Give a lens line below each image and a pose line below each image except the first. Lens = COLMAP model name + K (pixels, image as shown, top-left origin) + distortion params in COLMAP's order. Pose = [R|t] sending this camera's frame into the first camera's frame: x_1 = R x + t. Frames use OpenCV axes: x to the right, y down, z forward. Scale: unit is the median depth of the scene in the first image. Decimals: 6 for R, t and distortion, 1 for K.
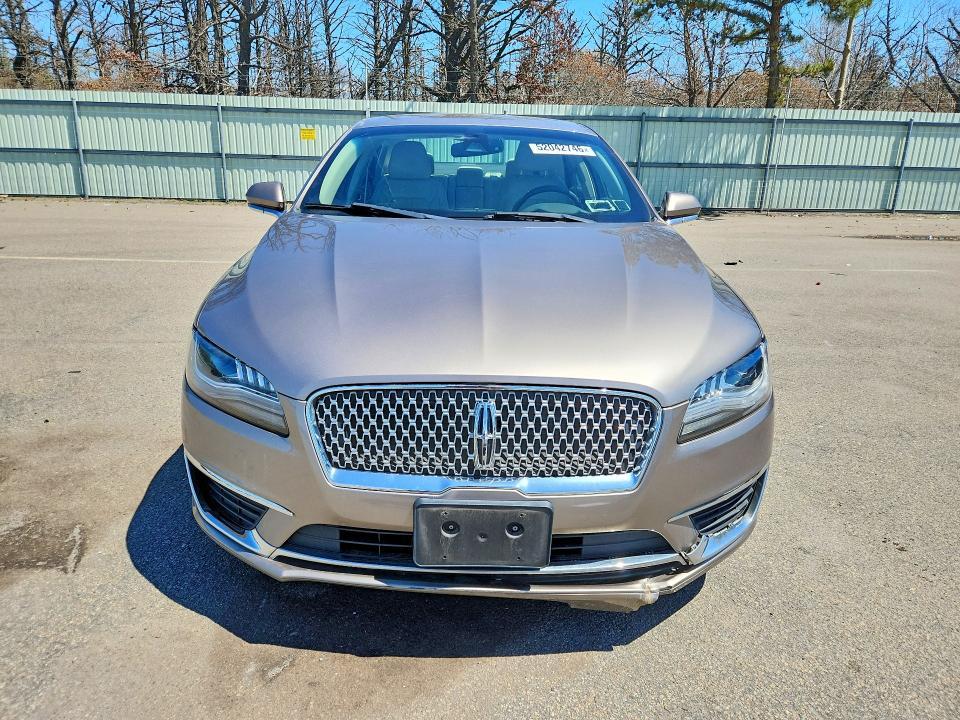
lens RADIAL K [[703.4, 0, 480.0], [0, 703.4, 360.0], [0, 0, 1]] dist [0.096012, -0.094271]
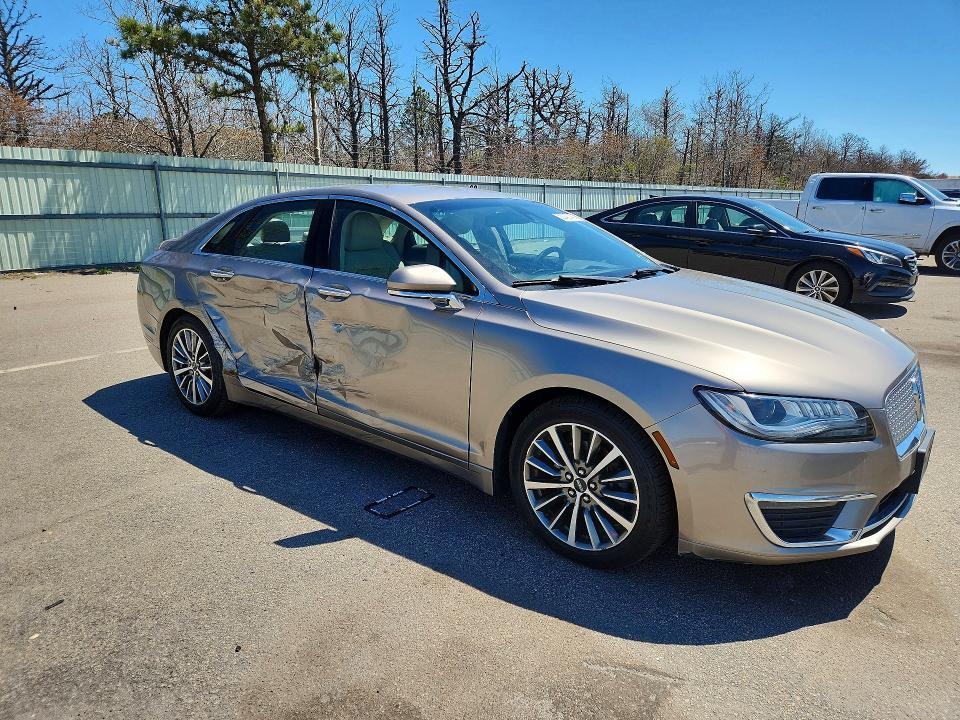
lens RADIAL K [[703.4, 0, 480.0], [0, 703.4, 360.0], [0, 0, 1]] dist [0.096012, -0.094271]
pose [[0.588459, -0.199821, 0.783446, -0.316881], [0.240456, 0.968388, 0.066381, -0.055189], [-0.771944, 0.149322, 0.617904, 0.129530]]
